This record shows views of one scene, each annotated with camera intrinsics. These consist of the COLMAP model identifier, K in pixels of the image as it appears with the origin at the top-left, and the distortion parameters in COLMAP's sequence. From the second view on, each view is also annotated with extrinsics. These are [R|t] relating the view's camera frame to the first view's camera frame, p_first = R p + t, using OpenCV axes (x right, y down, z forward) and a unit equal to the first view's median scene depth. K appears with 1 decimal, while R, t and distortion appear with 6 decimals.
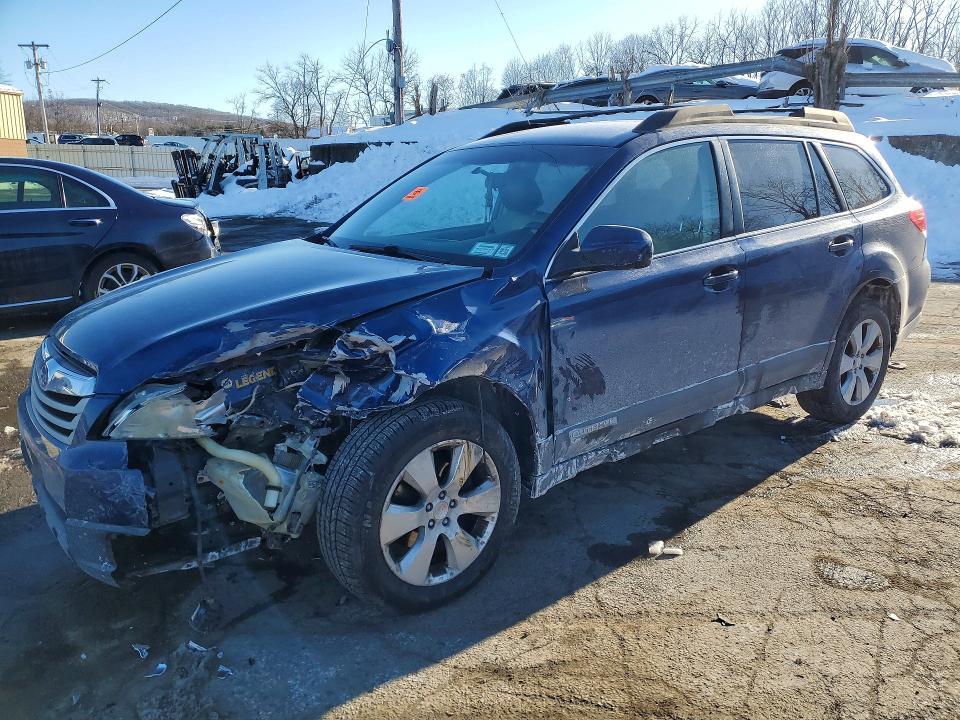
lens RADIAL K [[700.3, 0, 480.0], [0, 700.3, 360.0], [0, 0, 1]] dist [0.006422, 0.003452]
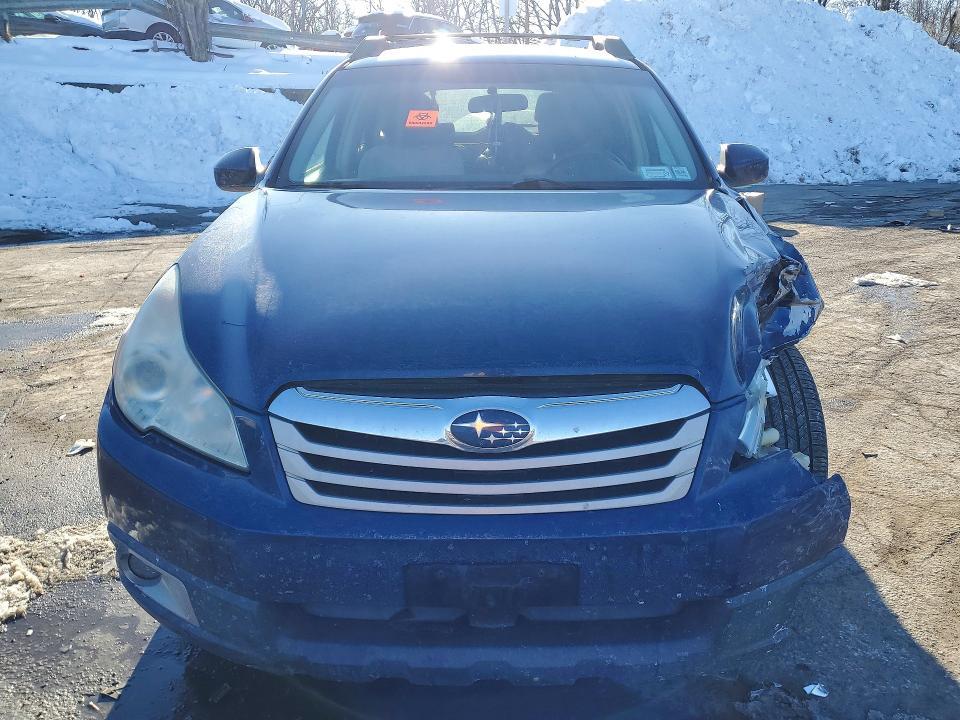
lens RADIAL K [[734.8, 0, 480.0], [0, 734.8, 360.0], [0, 0, 1]] dist [0.019180, 0.003646]
pose [[0.651996, -0.230979, 0.722185, -0.886681], [0.199470, 0.971171, 0.130529, -0.091275], [-0.731515, 0.058949, 0.679273, 0.521043]]
